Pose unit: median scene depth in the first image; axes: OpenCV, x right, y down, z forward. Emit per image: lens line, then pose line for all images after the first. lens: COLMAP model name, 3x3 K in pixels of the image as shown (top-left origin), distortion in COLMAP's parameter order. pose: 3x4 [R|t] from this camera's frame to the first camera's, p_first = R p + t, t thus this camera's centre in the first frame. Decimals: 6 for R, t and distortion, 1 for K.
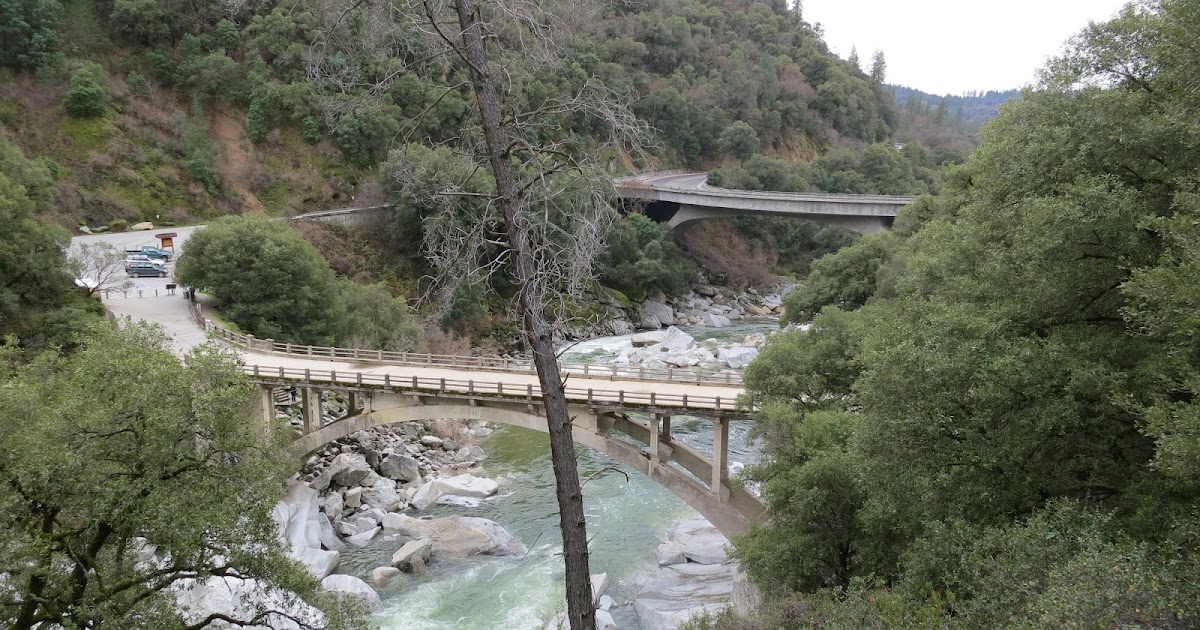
lens RADIAL K [[984.1, 0, 600.0], [0, 984.1, 314.6], [0, 0, 1]] dist [0.006348, 0.002054]
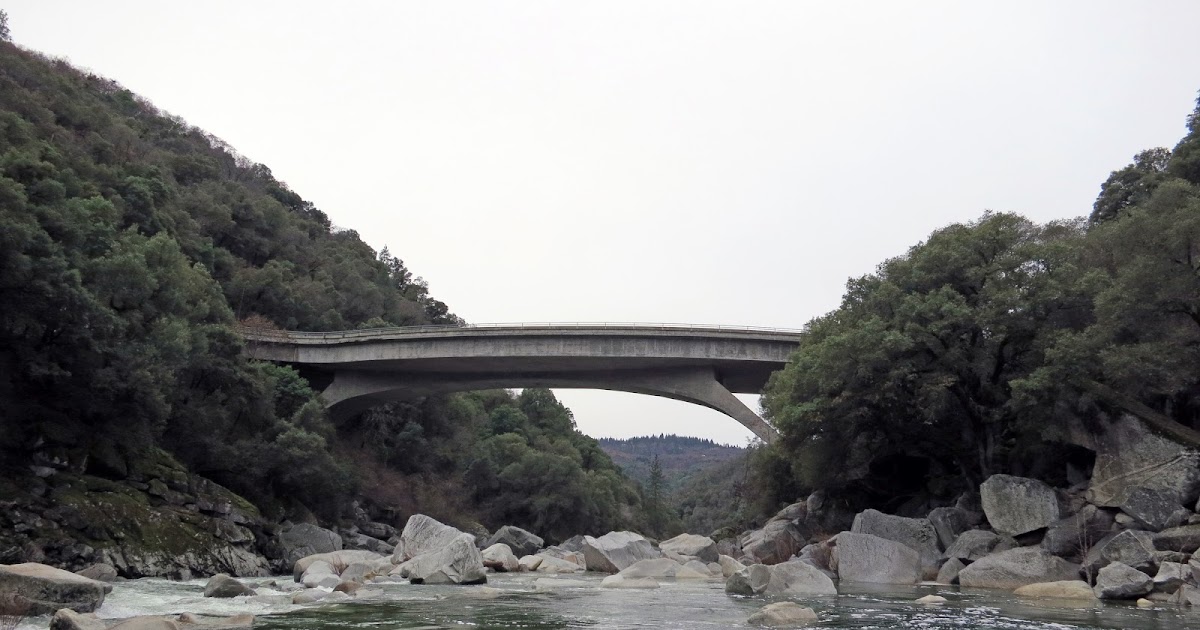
lens RADIAL K [[984.1, 0, 601.1], [0, 984.1, 316.6], [0, 0, 1]] dist [0.006348, 0.002054]
pose [[0.873266, 0.116134, 0.473202, -0.063872], [0.069606, 0.931485, -0.357060, 0.079578], [-0.482247, 0.344746, 0.805350, 0.493954]]
